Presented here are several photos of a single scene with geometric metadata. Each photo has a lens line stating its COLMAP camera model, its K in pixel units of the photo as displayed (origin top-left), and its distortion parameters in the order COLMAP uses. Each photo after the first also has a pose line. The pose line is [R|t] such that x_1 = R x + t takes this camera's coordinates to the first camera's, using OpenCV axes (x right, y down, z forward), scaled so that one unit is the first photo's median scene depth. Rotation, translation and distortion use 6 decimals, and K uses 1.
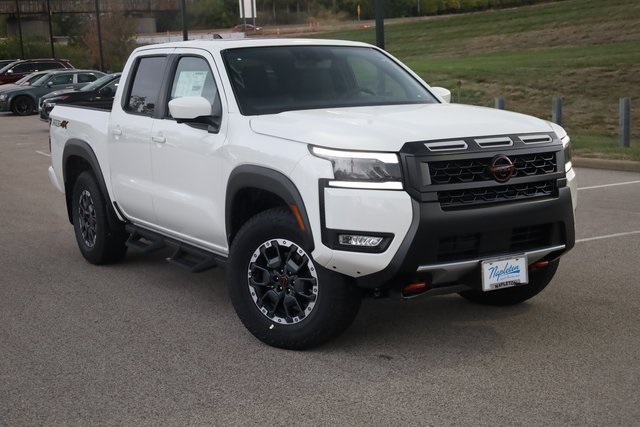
lens RADIAL K [[923.8, 0, 320.0], [0, 923.8, 213.5], [0, 0, 1]] dist [0.040379, 0.057578]
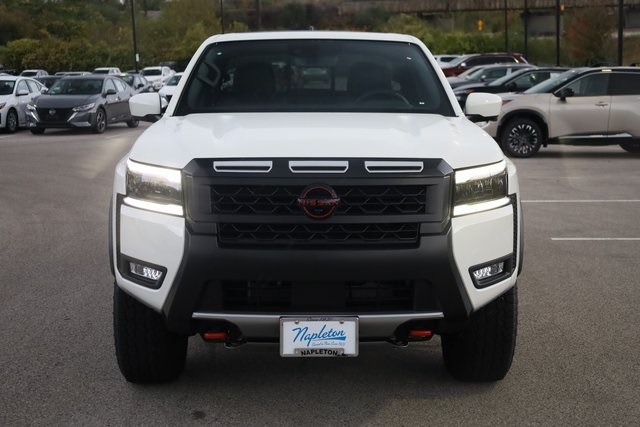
lens RADIAL K [[923.8, 0, 320.0], [0, 923.8, 213.5], [0, 0, 1]] dist [0.040379, 0.057578]
pose [[0.876853, 0.098187, -0.470625, 0.553409], [-0.095582, 0.994984, 0.029500, -0.060949], [0.471161, 0.019116, 0.881840, 0.325882]]
